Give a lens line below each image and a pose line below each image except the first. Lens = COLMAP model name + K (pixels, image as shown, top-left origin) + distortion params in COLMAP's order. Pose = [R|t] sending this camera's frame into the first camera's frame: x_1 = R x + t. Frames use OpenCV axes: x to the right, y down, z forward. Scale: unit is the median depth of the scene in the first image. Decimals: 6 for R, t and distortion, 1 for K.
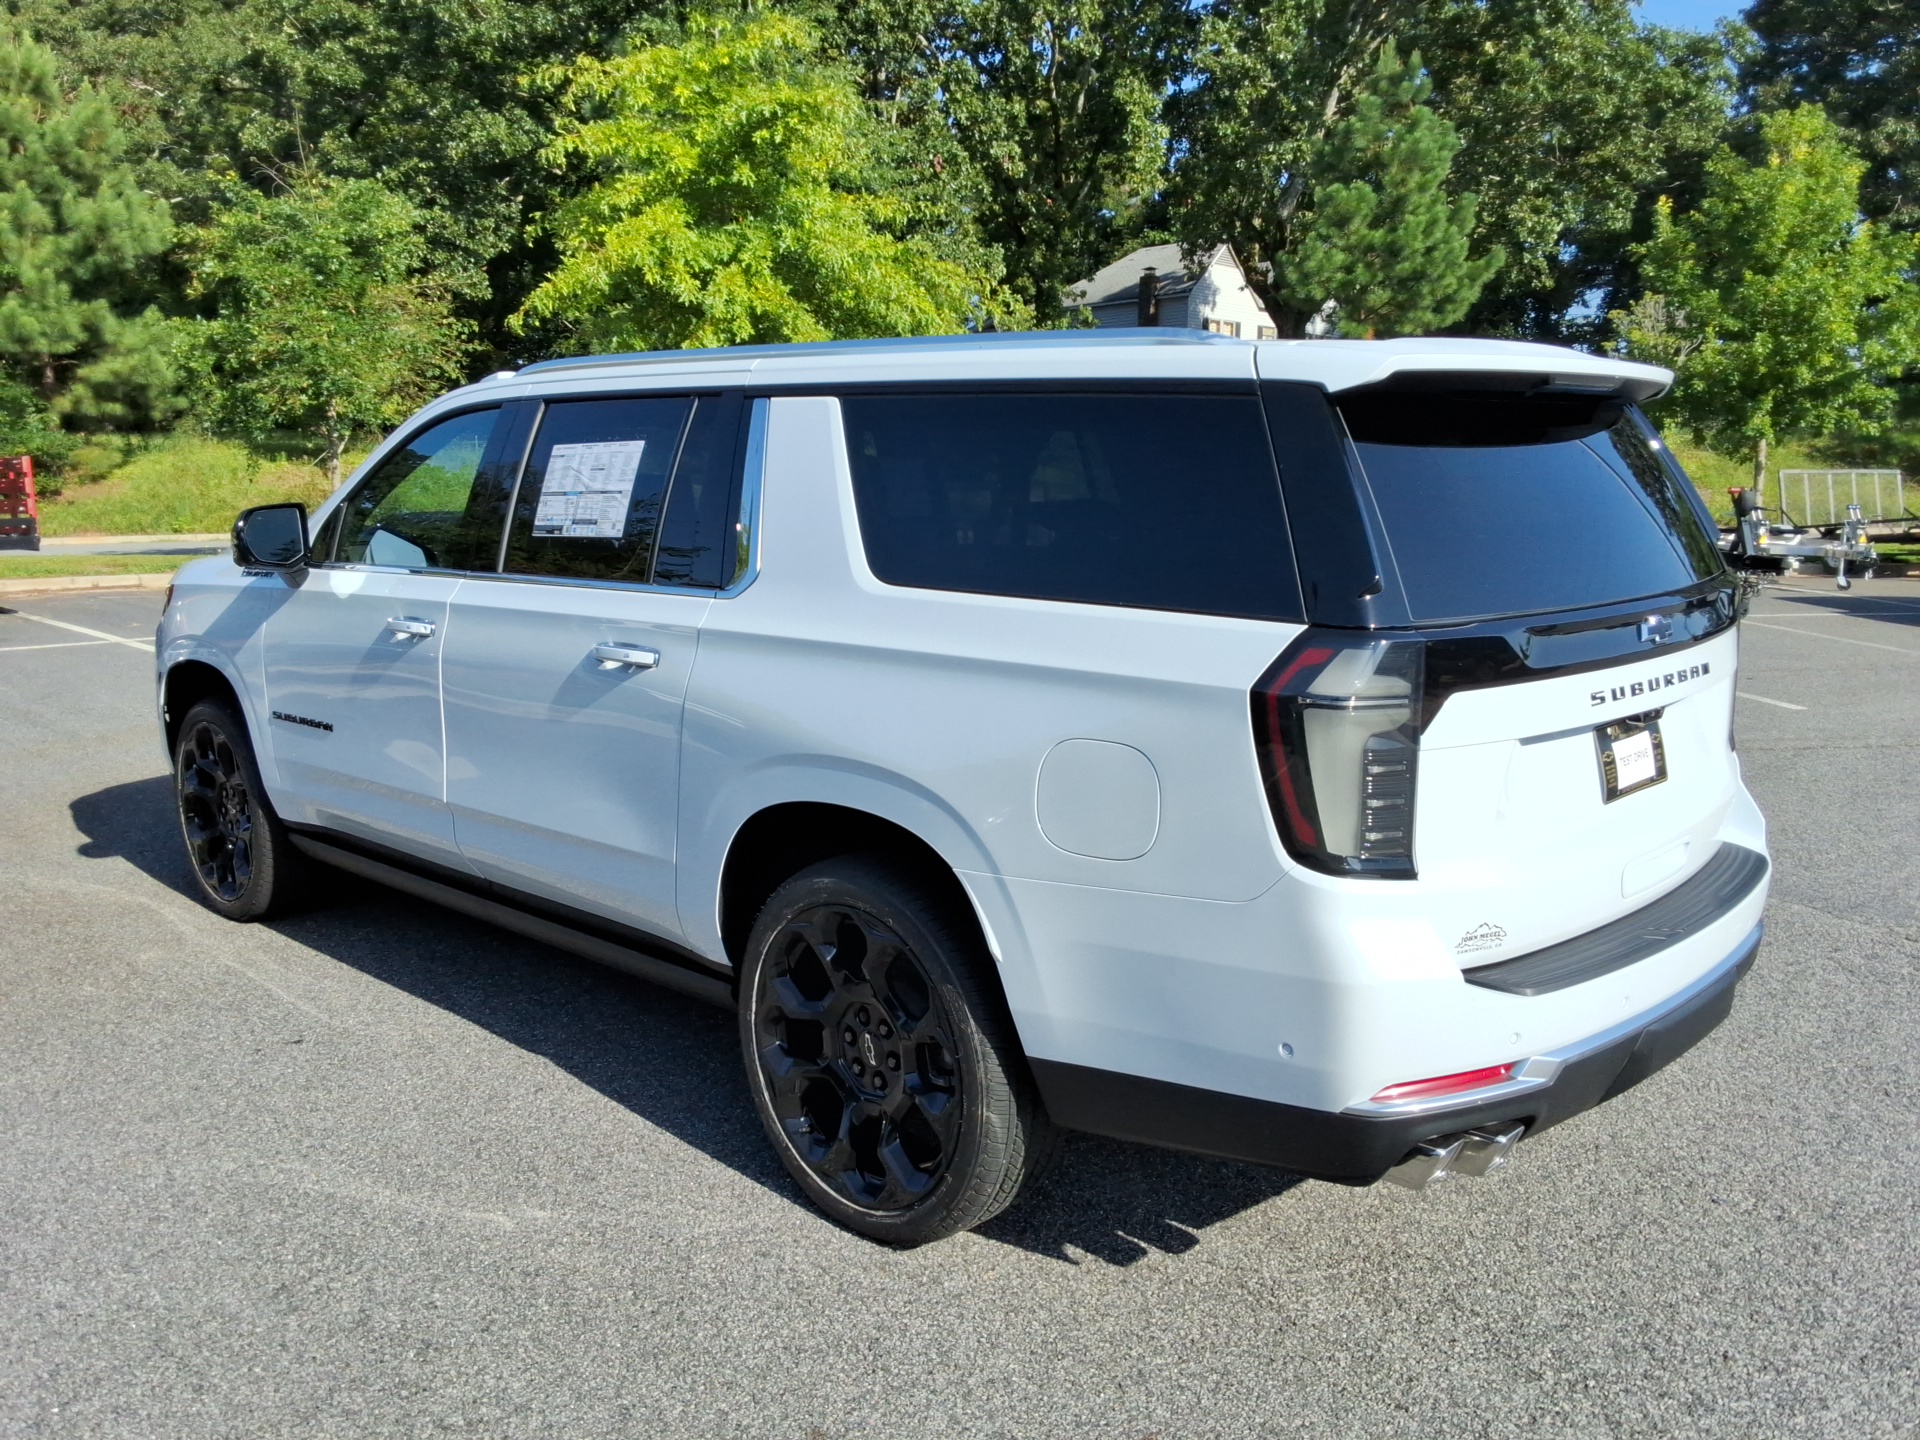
lens RADIAL K [[1545.6, 0, 964.1], [0, 1545.6, 719.6], [0, 0, 1]] dist [0.095711, -0.138286]
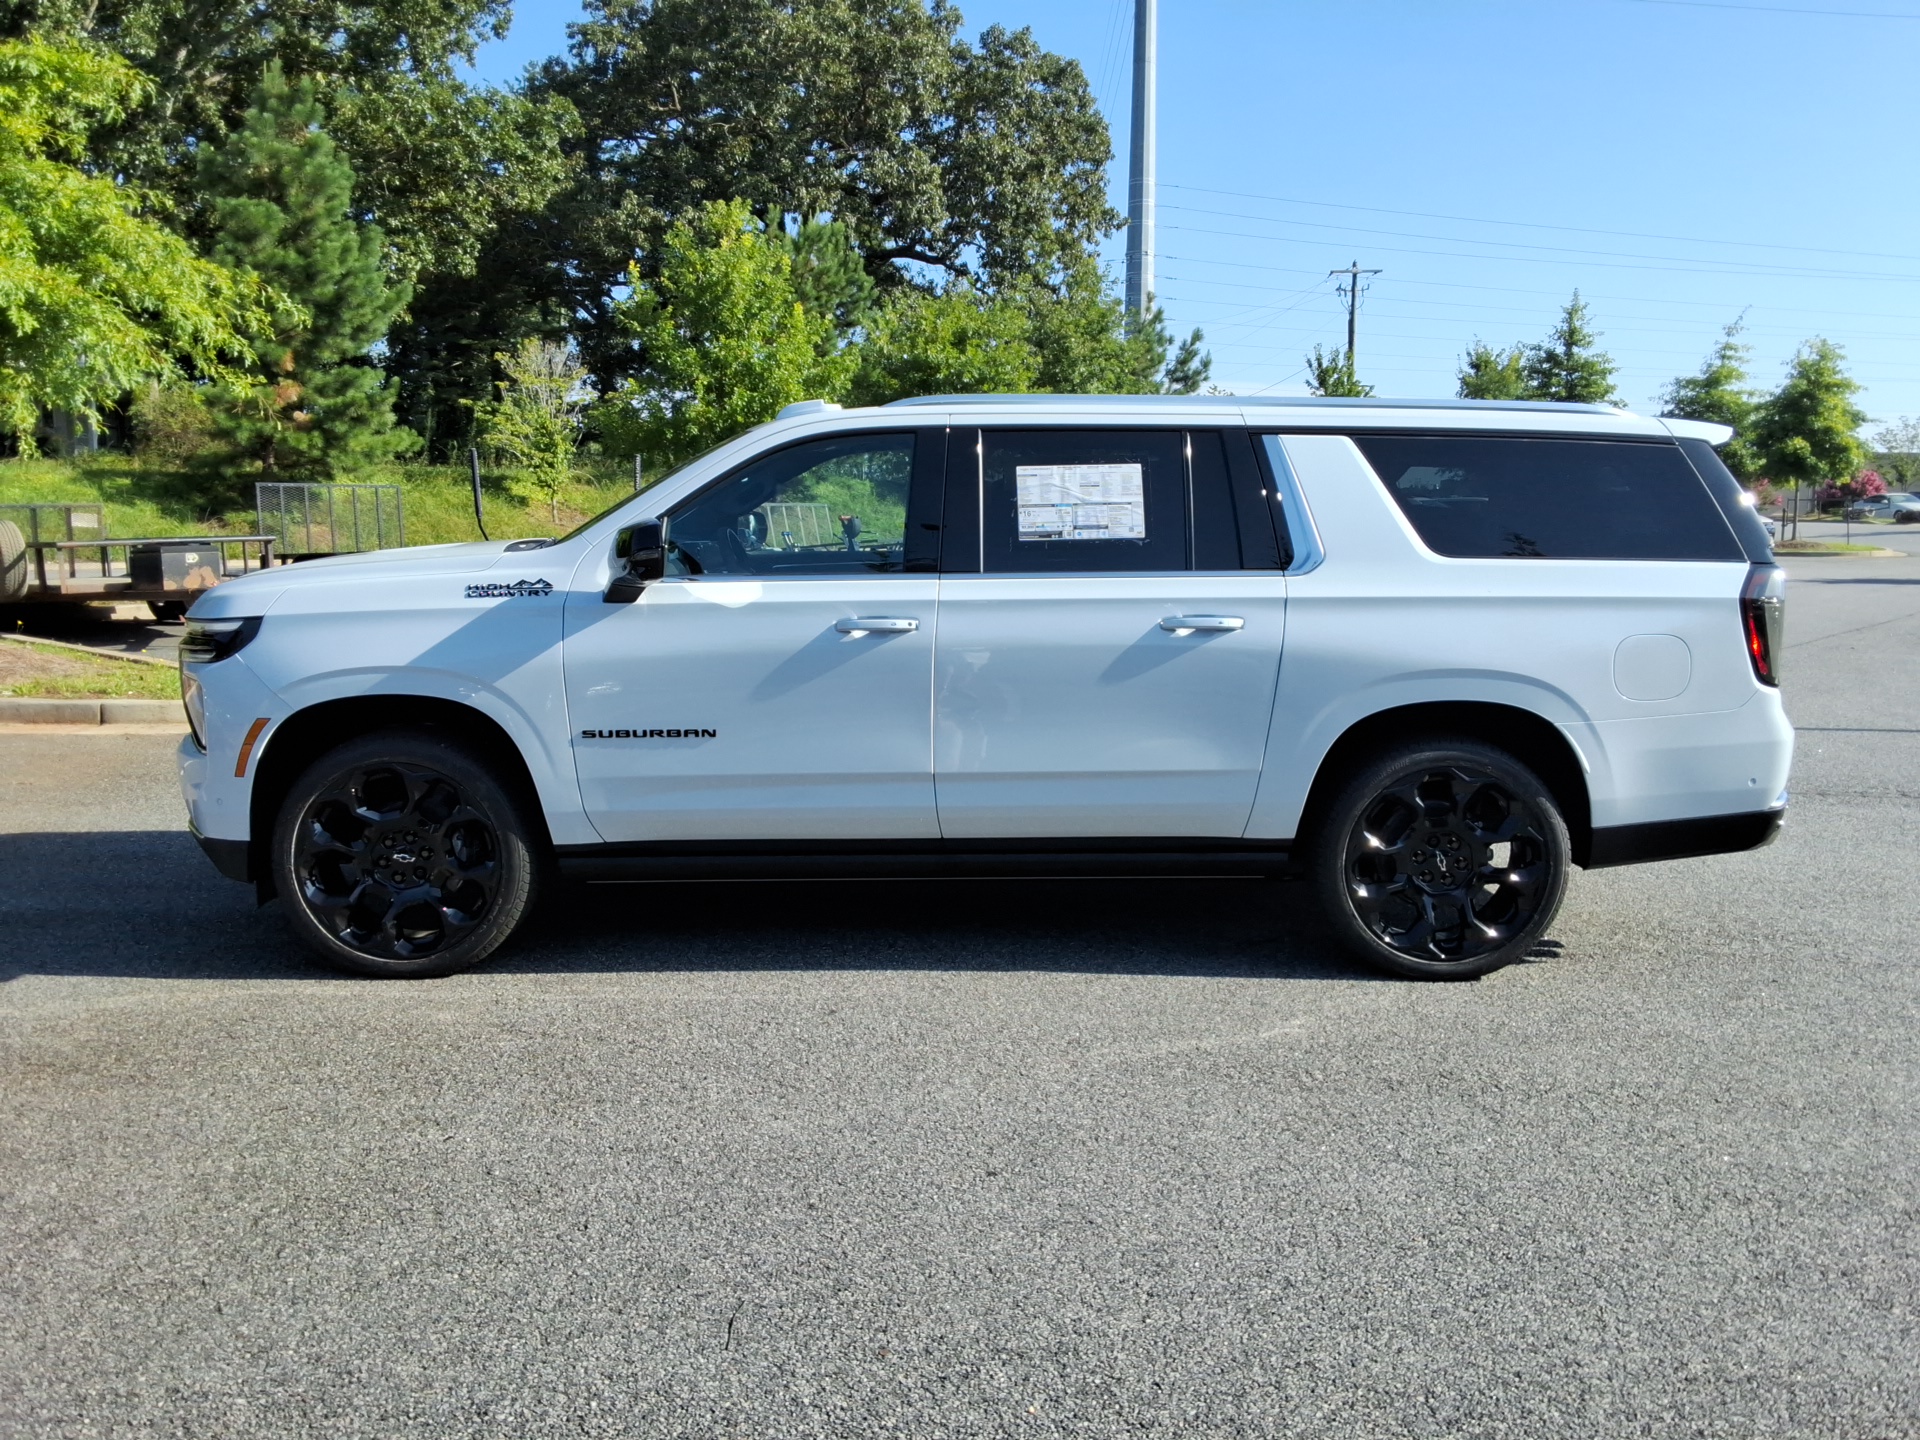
lens RADIAL K [[1545.6, 0, 991.2], [0, 1545.6, 732.8], [0, 0, 1]] dist [0.095711, -0.138286]
pose [[0.706020, -0.099716, 0.701136, -0.244815], [0.107960, 0.993621, 0.032601, -0.002261], [-0.699914, 0.052677, 0.712282, 0.034736]]
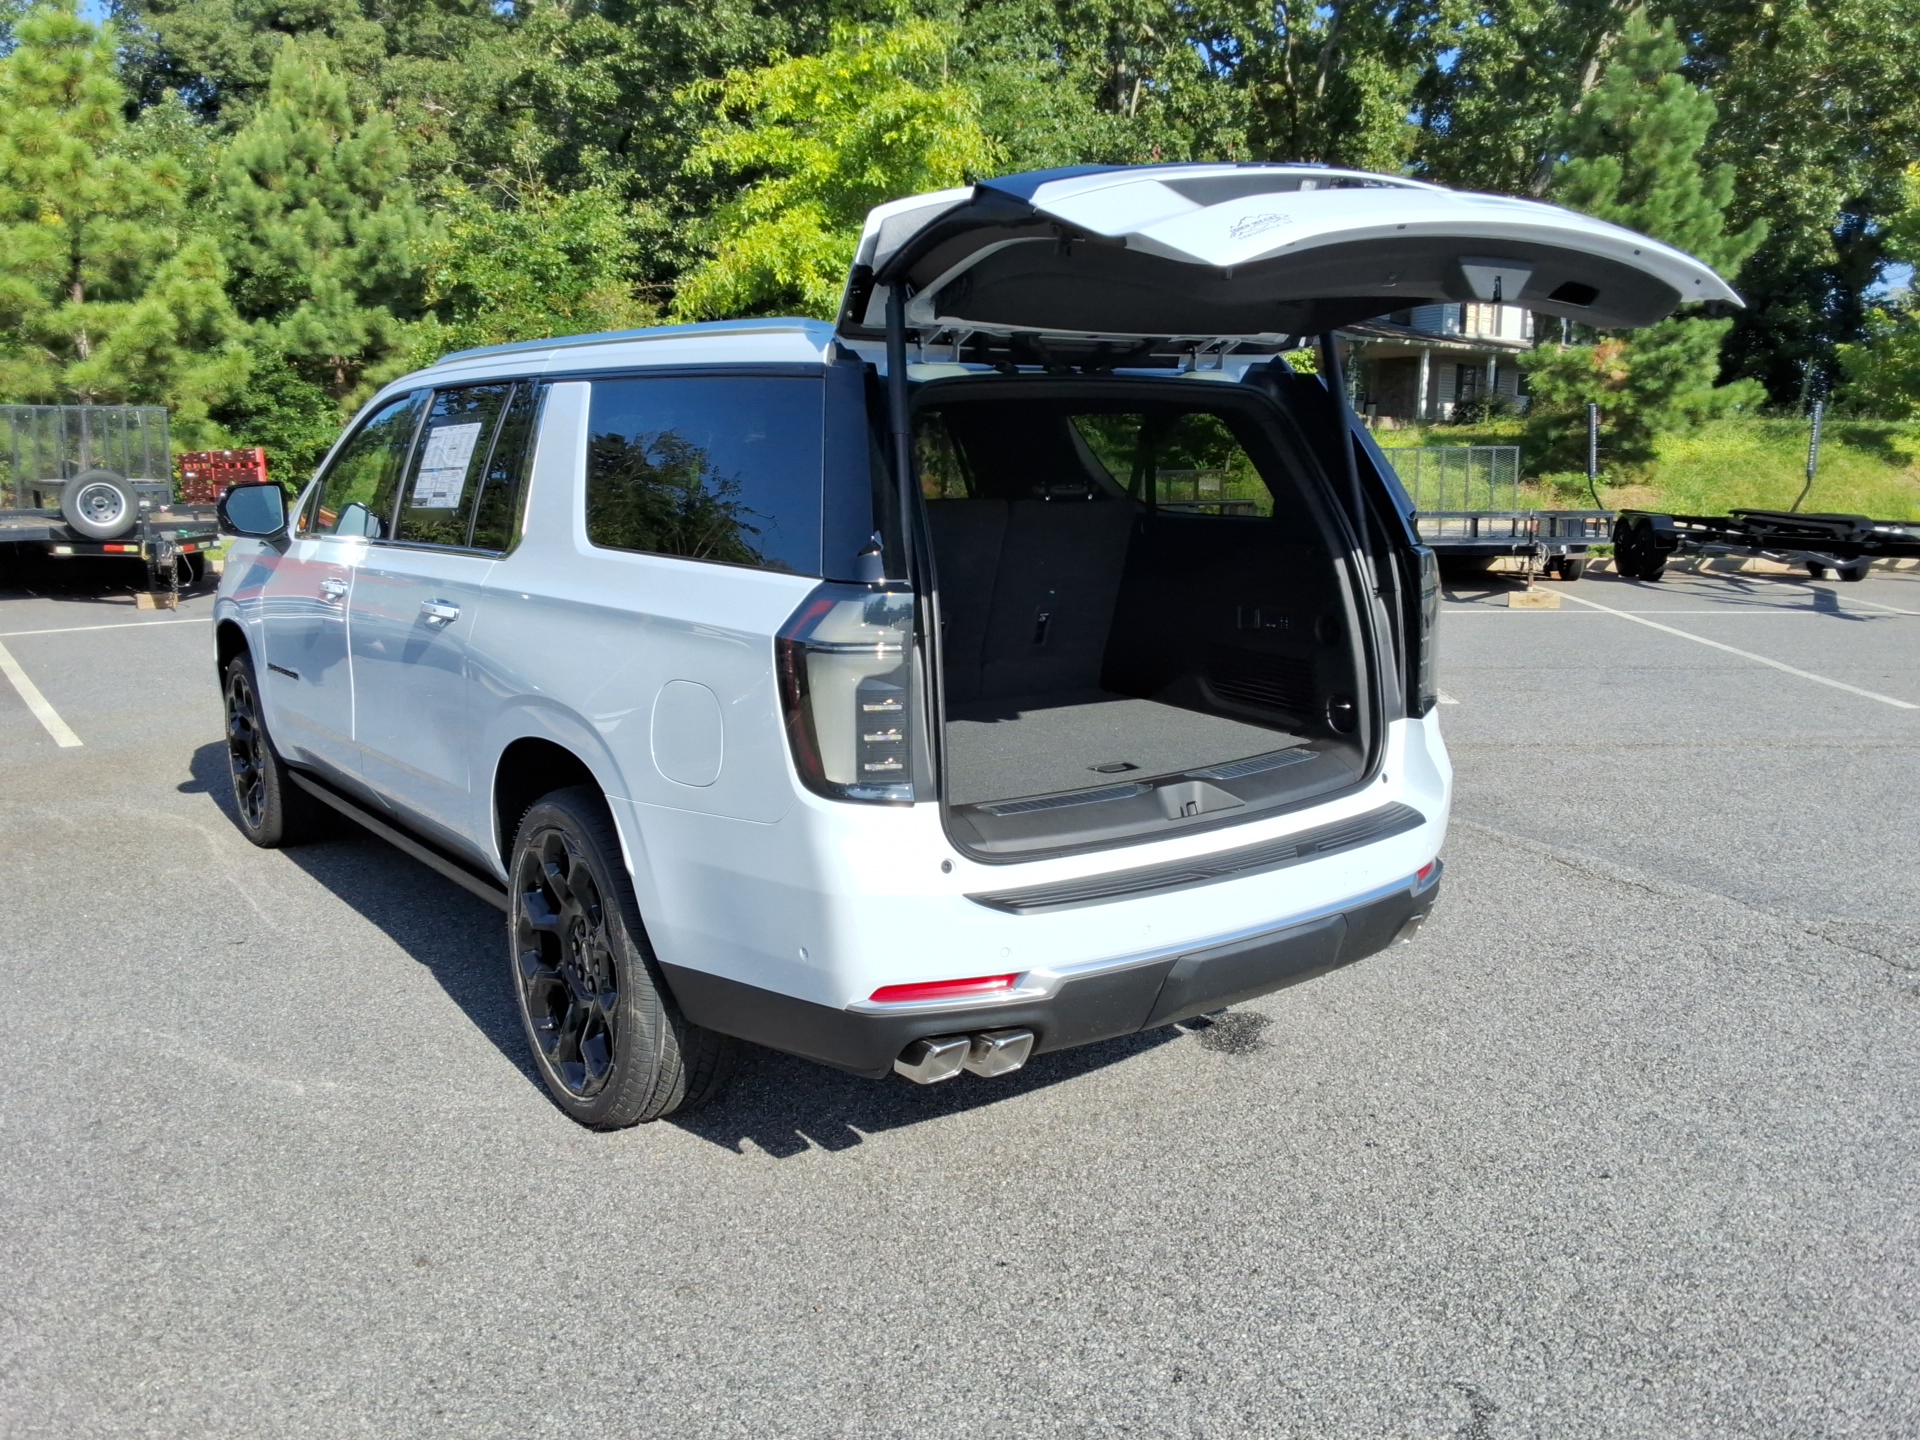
lens RADIAL K [[1545.6, 0, 968.9], [0, 1545.6, 718.9], [0, 0, 1]] dist [0.095711, -0.138286]
pose [[0.985323, 0.025581, -0.168771, 0.068508], [-0.024830, 0.999670, 0.006558, 0.004049], [0.168884, -0.002271, 0.985633, -0.012993]]
